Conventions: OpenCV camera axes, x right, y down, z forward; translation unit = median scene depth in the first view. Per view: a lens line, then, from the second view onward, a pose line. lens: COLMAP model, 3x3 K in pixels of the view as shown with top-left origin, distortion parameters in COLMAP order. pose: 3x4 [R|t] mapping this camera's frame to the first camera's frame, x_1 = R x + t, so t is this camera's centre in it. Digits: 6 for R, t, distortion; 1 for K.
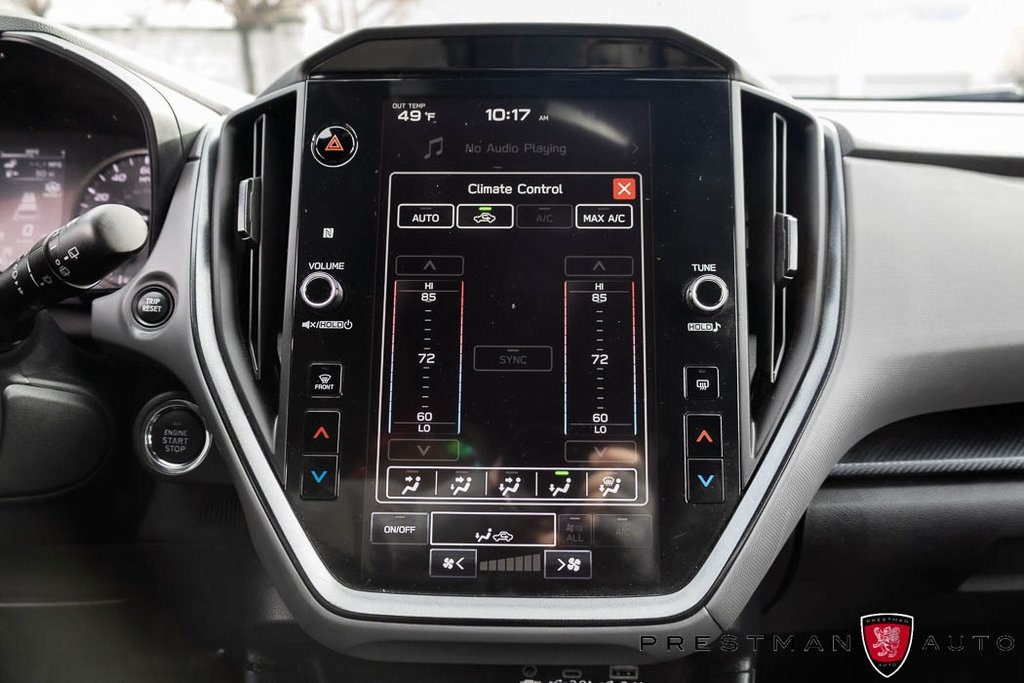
lens RADIAL K [[830.4, 0, 533.2], [0, 830.4, 319.5], [0, 0, 1]] dist [-0.030521, -0.000576]
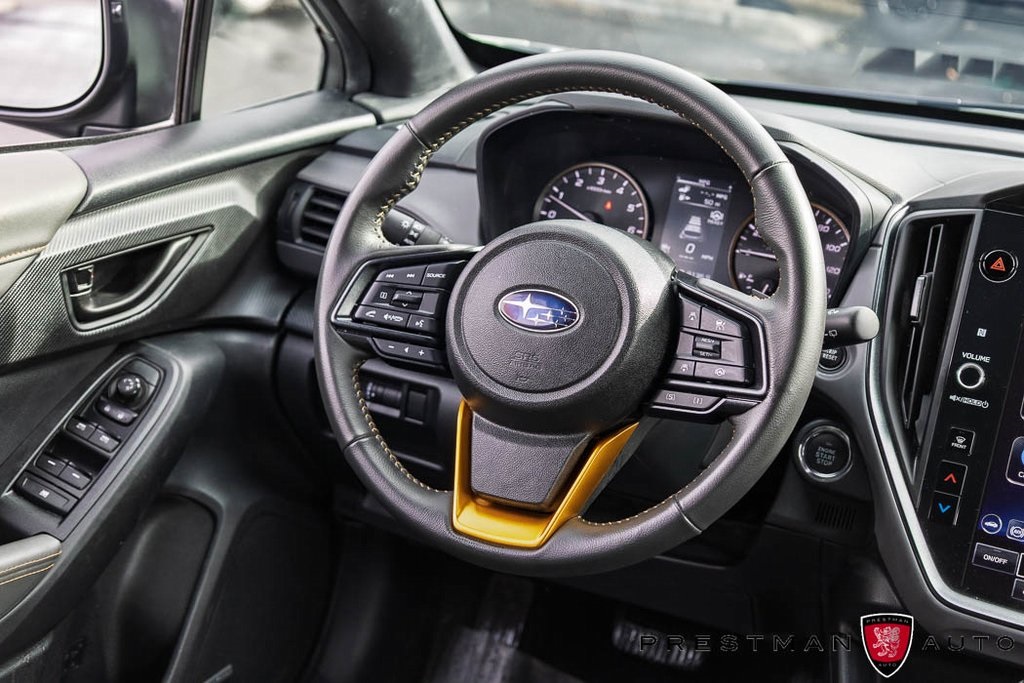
lens RADIAL K [[1531.9, 0, 514.3], [0, 1531.9, 353.8], [0, 0, 1]] dist [0.046943, -0.046106]
pose [[0.922358, 0.205560, -0.327109, -0.124941], [-0.182396, 0.978092, 0.100340, -0.181875], [0.340568, -0.032886, 0.939644, -1.578554]]
